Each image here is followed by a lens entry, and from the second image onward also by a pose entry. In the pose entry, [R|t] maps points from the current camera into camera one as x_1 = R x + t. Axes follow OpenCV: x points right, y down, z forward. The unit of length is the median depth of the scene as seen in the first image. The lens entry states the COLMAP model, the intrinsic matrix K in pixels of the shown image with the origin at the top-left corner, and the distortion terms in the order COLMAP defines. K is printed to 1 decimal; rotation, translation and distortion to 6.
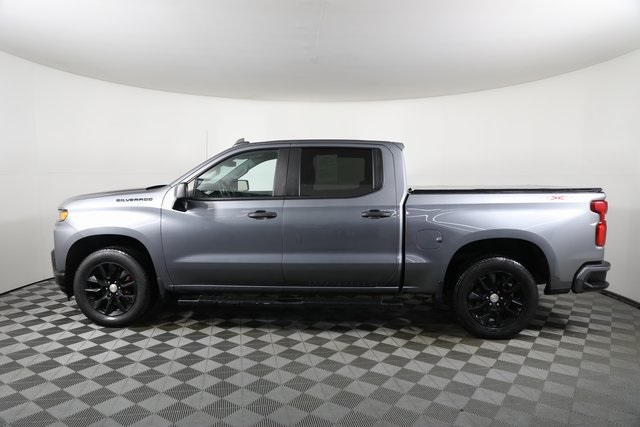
lens RADIAL K [[407.0, 0, 320.0], [0, 407.0, 213.5], [0, 0, 1]] dist [-0.068596, 0.000175]
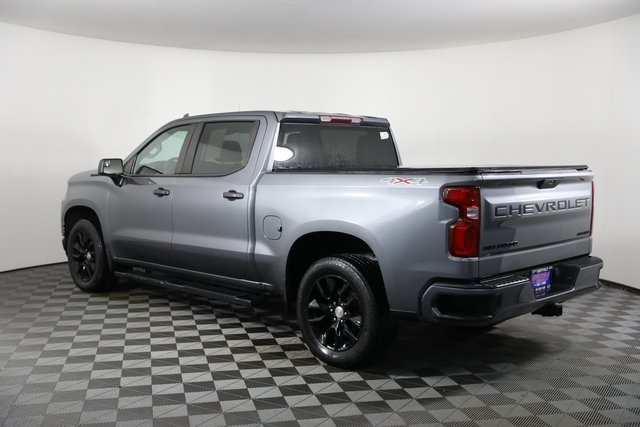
lens RADIAL K [[711.7, 0, 320.0], [0, 711.7, 213.5], [0, 0, 1]] dist [-0.001275, 0.001204]
pose [[0.759809, 0.056119, -0.647719, 1.271445], [-0.067932, 0.997667, 0.006750, 0.017602], [0.646587, 0.038872, 0.761849, -0.062448]]
